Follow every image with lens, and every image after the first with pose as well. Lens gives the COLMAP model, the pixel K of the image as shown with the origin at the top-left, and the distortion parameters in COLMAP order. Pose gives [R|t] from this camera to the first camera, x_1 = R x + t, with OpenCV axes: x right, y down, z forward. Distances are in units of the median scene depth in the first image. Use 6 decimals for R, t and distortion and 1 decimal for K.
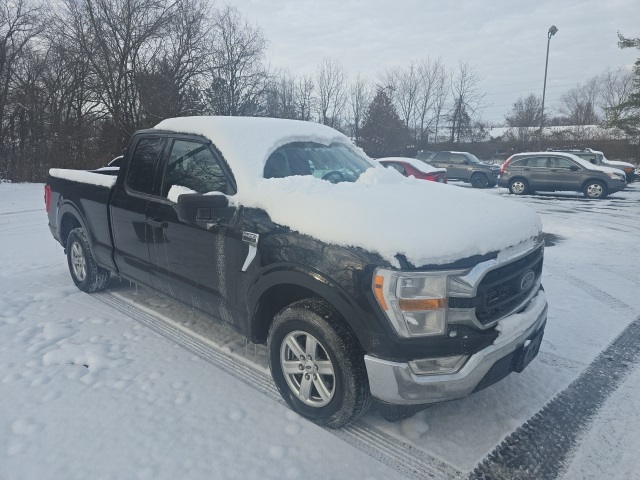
lens RADIAL K [[430.3, 0, 320.8], [0, 430.3, 236.8], [0, 0, 1]] dist [0.023343, -0.013624]
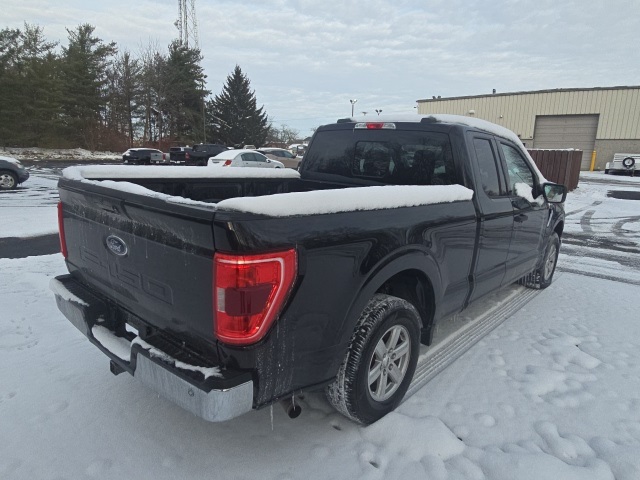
lens RADIAL K [[426.8, 0, 328.8], [0, 426.8, 241.1], [0, 0, 1]] dist [0.000609, -0.000824]
pose [[-0.032565, -0.205078, 0.978204, -1.236061], [0.159386, 0.965132, 0.207644, -0.239496], [-0.986679, 0.162674, 0.001257, 1.265818]]
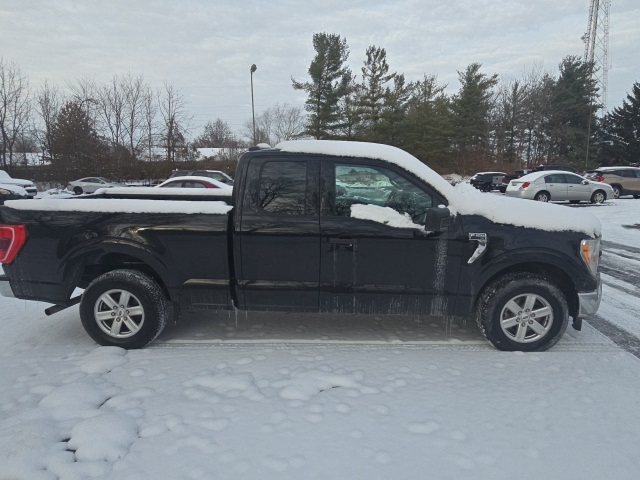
lens RADIAL K [[426.8, 0, 323.8], [0, 426.8, 244.3], [0, 0, 1]] dist [0.000609, -0.000824]
pose [[0.756221, -0.116431, 0.643874, -0.925252], [0.131003, 0.991058, 0.025351, -0.047392], [-0.641068, 0.065178, 0.764712, 0.190751]]
